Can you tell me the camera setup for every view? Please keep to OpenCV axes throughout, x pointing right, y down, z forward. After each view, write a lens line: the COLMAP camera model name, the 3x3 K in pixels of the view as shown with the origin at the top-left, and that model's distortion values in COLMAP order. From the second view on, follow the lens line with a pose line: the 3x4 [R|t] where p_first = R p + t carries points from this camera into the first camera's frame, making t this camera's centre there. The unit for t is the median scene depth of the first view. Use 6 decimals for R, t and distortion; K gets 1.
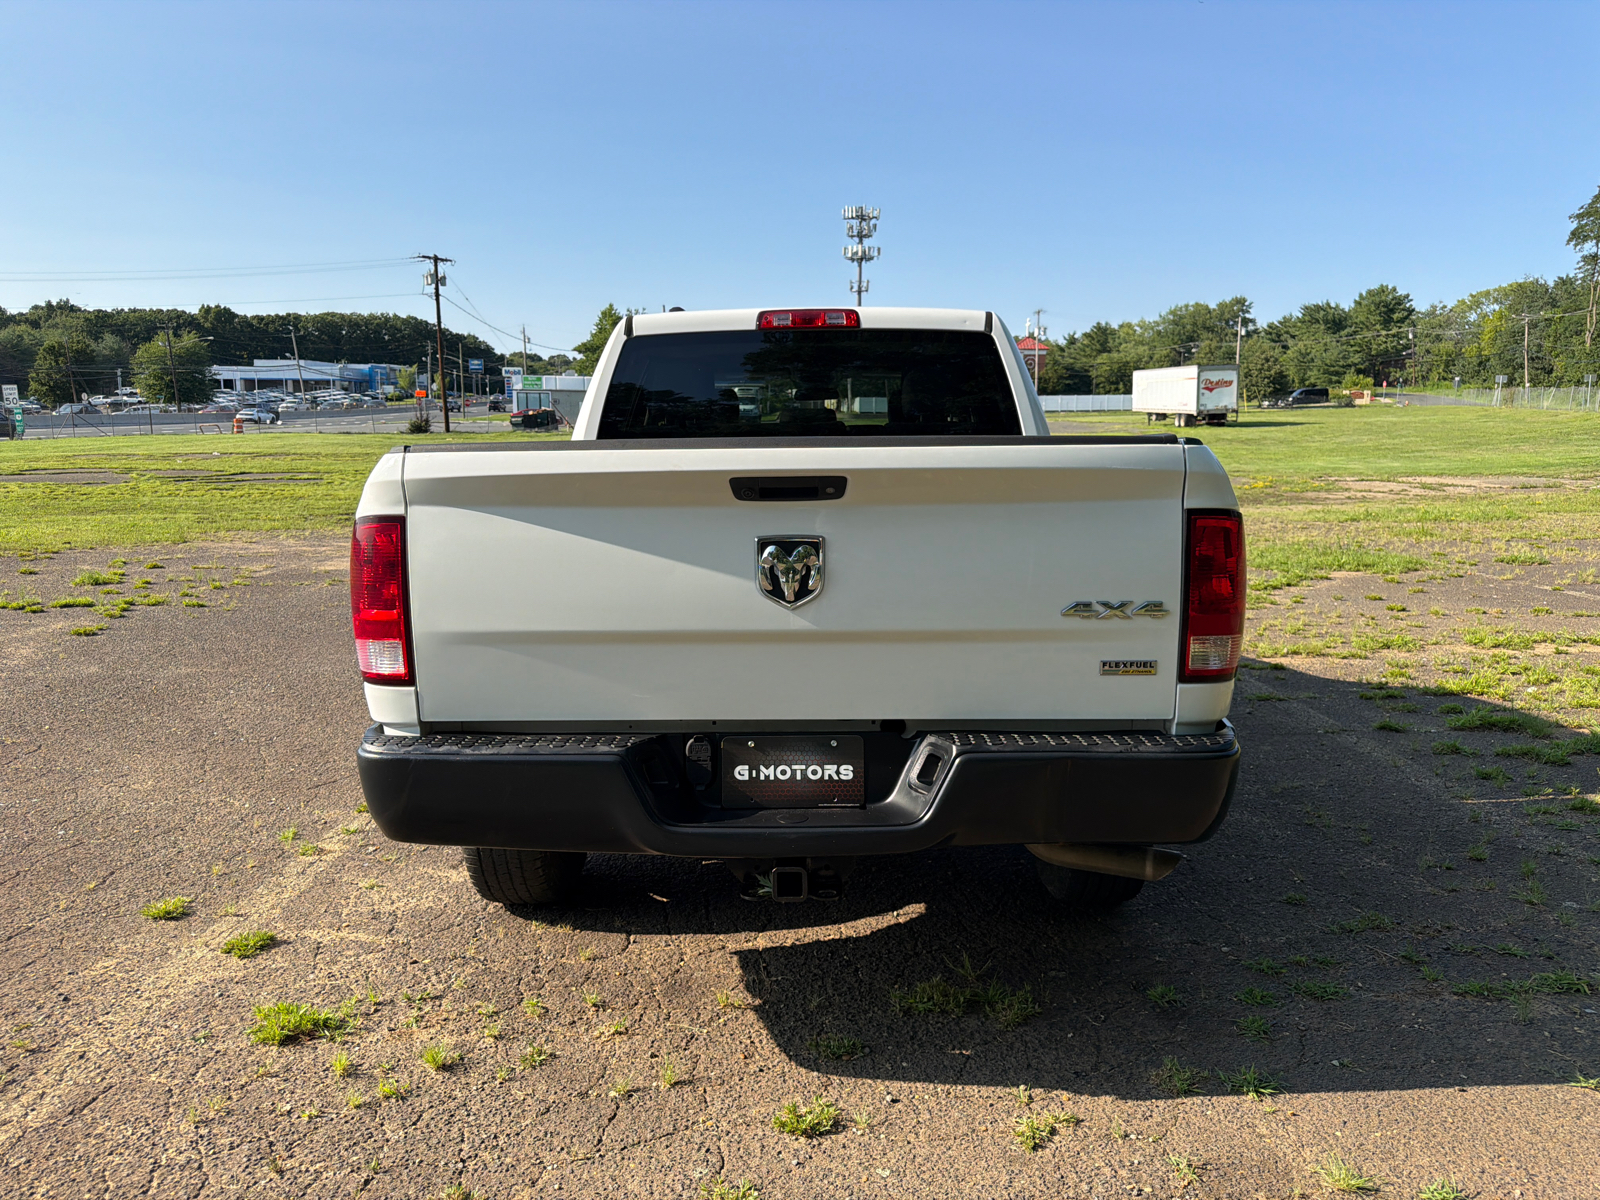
lens RADIAL K [[1132.1, 0, 797.7], [0, 1132.1, 592.6], [0, 0, 1]] dist [0.031986, -0.046844]
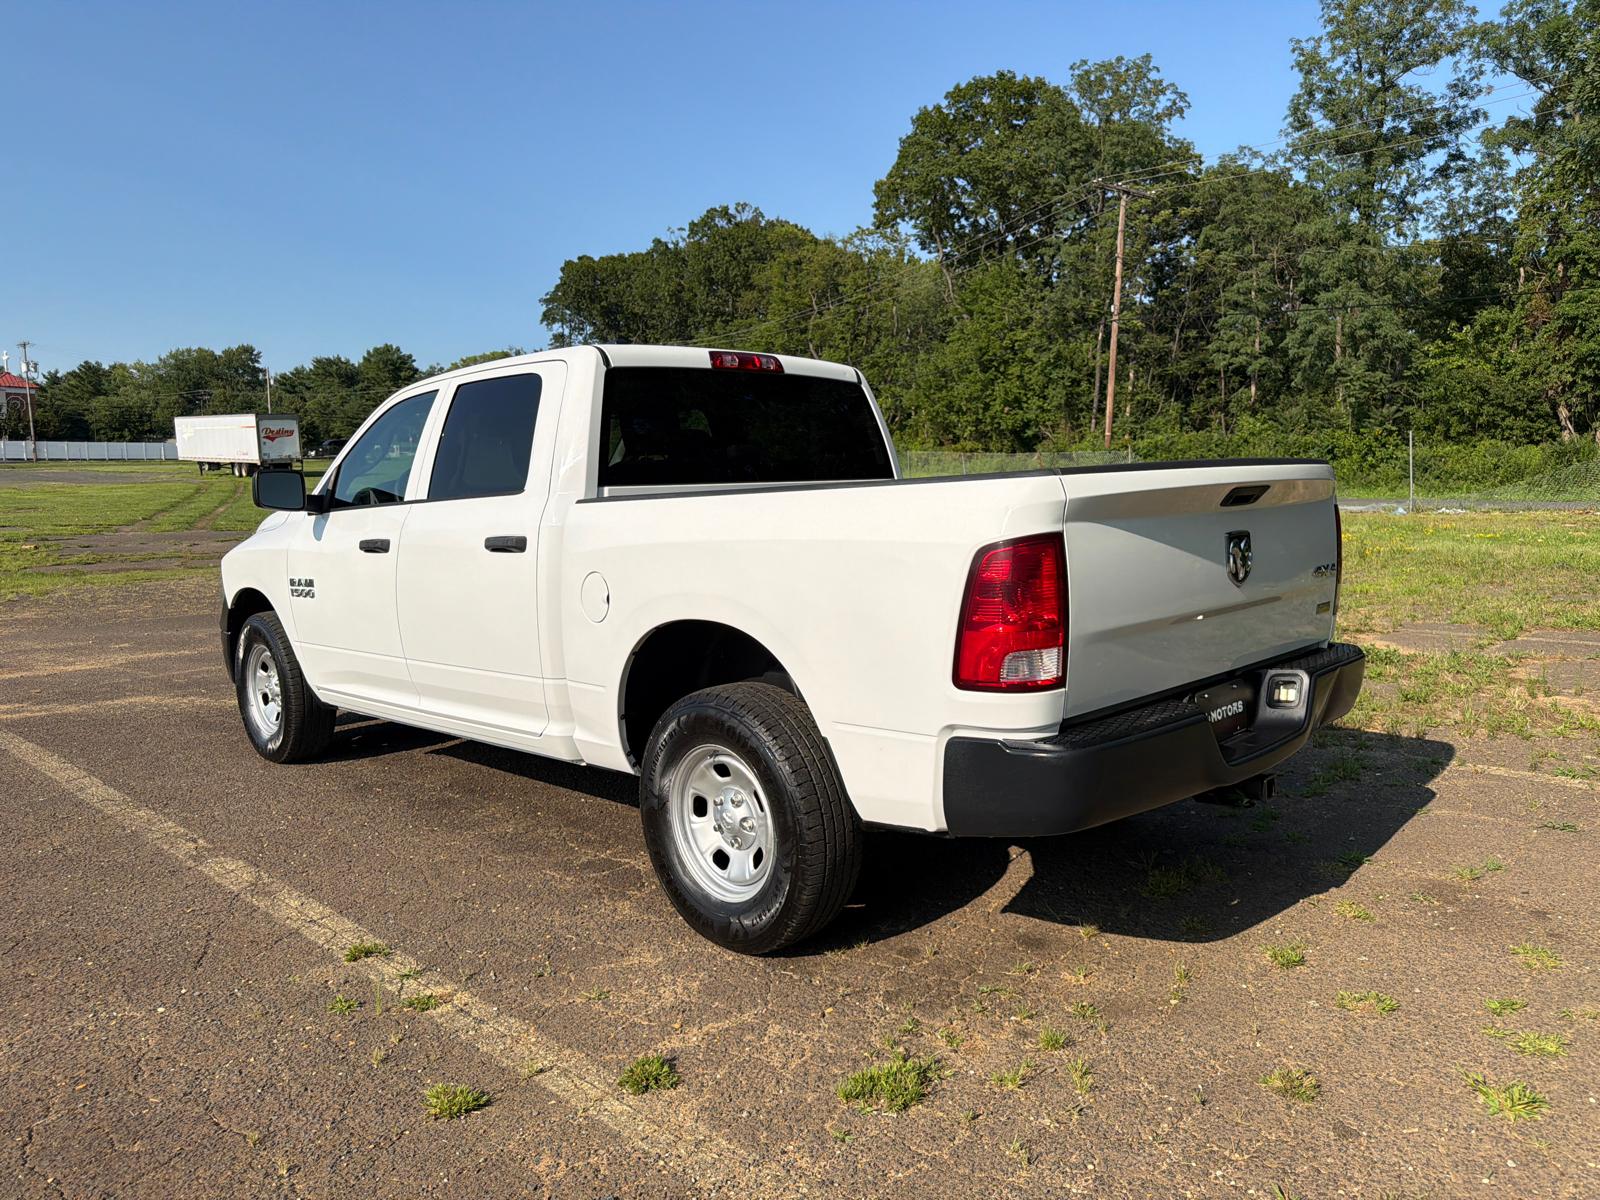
lens RADIAL K [[1125.3, 0, 800.0], [0, 1125.3, 600.0], [0, 0, 1]] dist [0.056449, -0.083835]
pose [[0.685200, -0.085247, 0.723349, -0.971608], [0.111988, 0.993648, 0.011021, -0.031620], [-0.719695, 0.073455, 0.690394, 0.323284]]
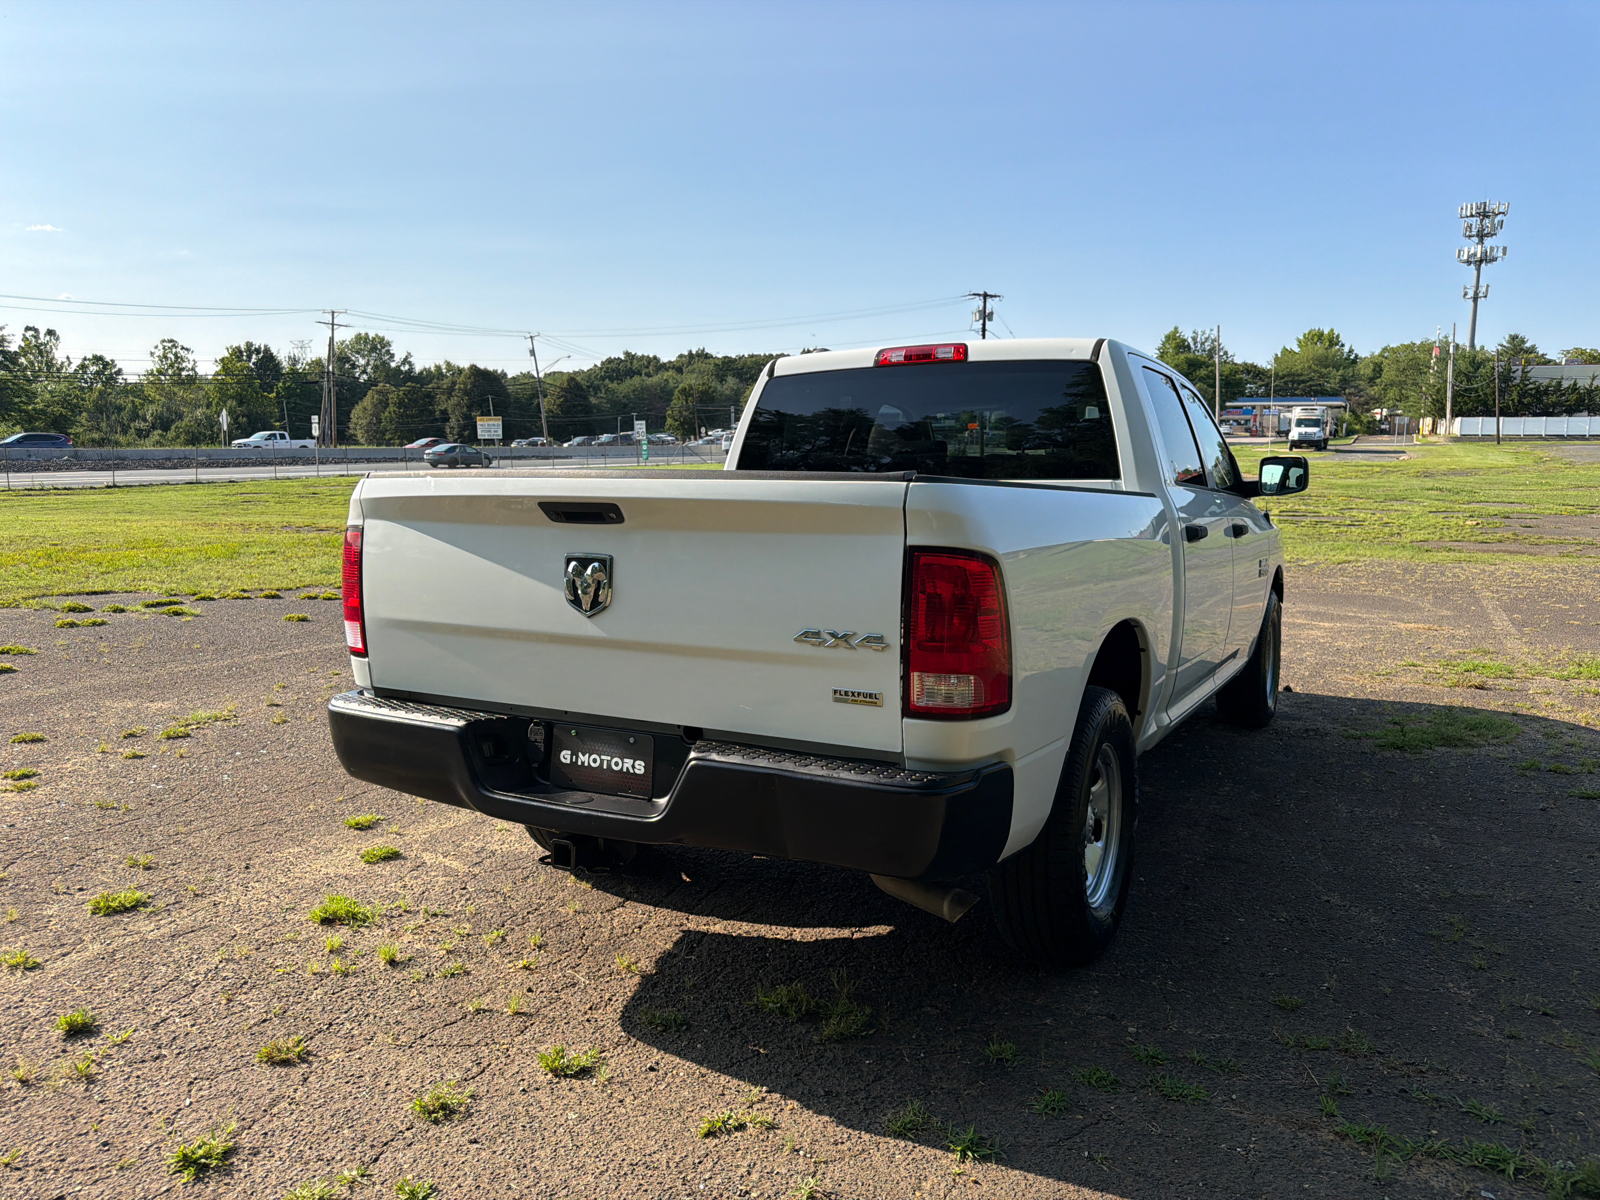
lens RADIAL K [[1132.1, 0, 797.7], [0, 1132.1, 592.6], [0, 0, 1]] dist [0.031986, -0.046844]
pose [[0.886826, 0.055872, -0.458713, 0.518981], [-0.066927, 0.997727, -0.007864, -0.012068], [0.457231, 0.037674, 0.888550, 0.049510]]
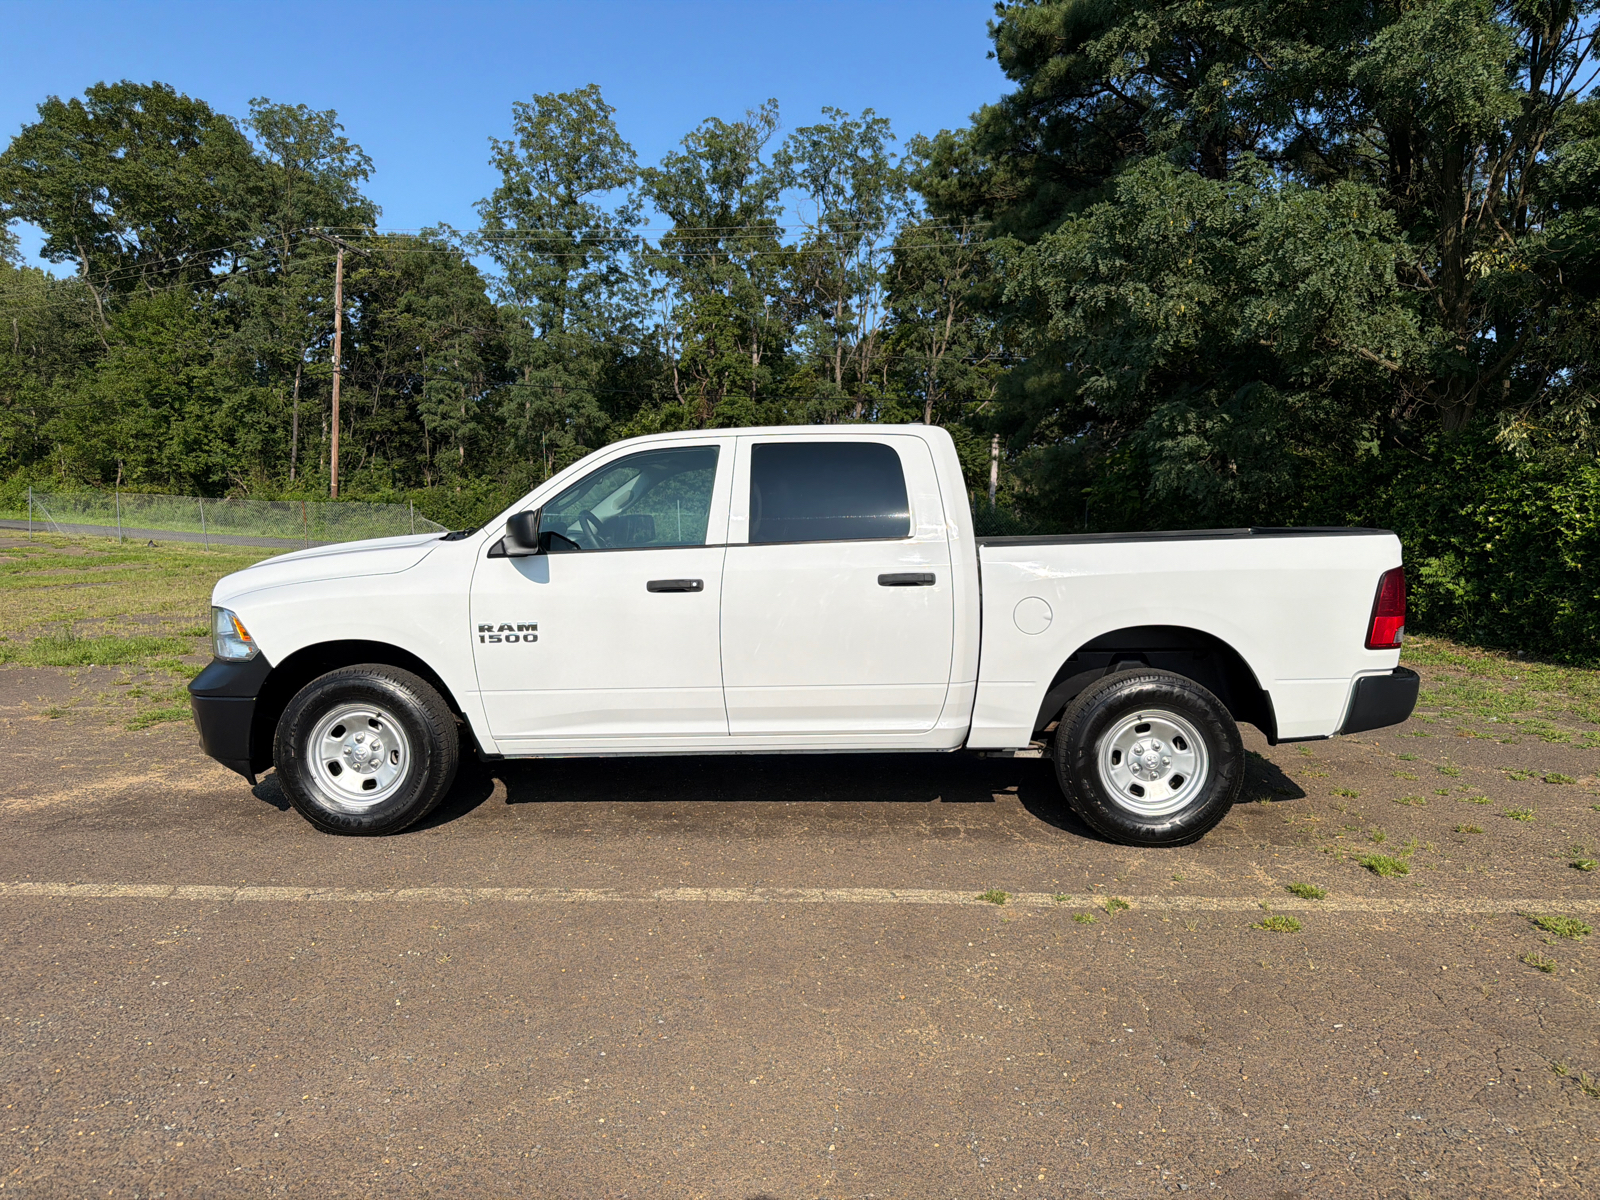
lens RADIAL K [[1110.7, 0, 799.8], [0, 1110.7, 639.5], [0, 0, 1]] dist [0.006169, -0.035317]
pose [[0.006824, -0.092459, 0.995693, -1.796441], [0.121036, 0.988472, 0.090959, -0.188965], [-0.992625, 0.119894, 0.017936, 1.555927]]
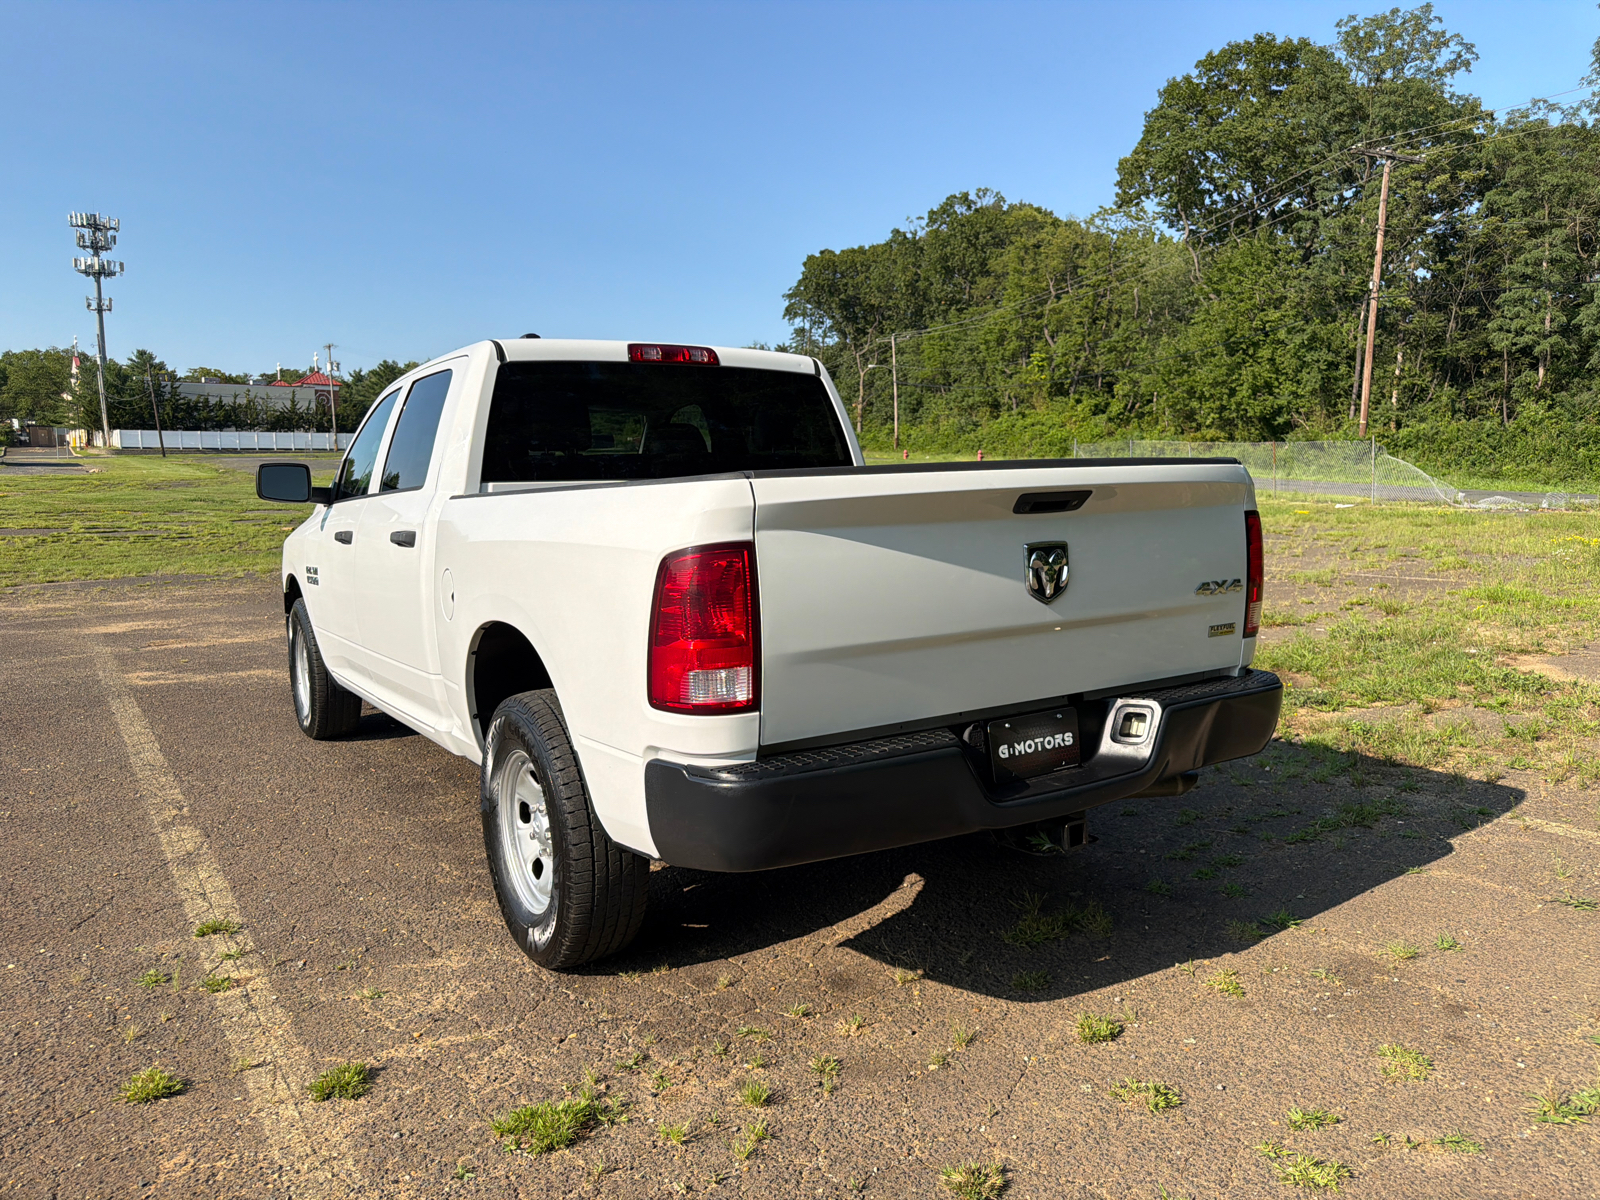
lens RADIAL K [[1132.1, 0, 797.7], [0, 1132.1, 592.6], [0, 0, 1]] dist [0.031986, -0.046844]
pose [[0.824453, -0.066130, 0.562053, -0.646065], [0.085424, 0.996312, -0.008082, -0.007723], [-0.559446, 0.054676, 0.827062, 0.119432]]
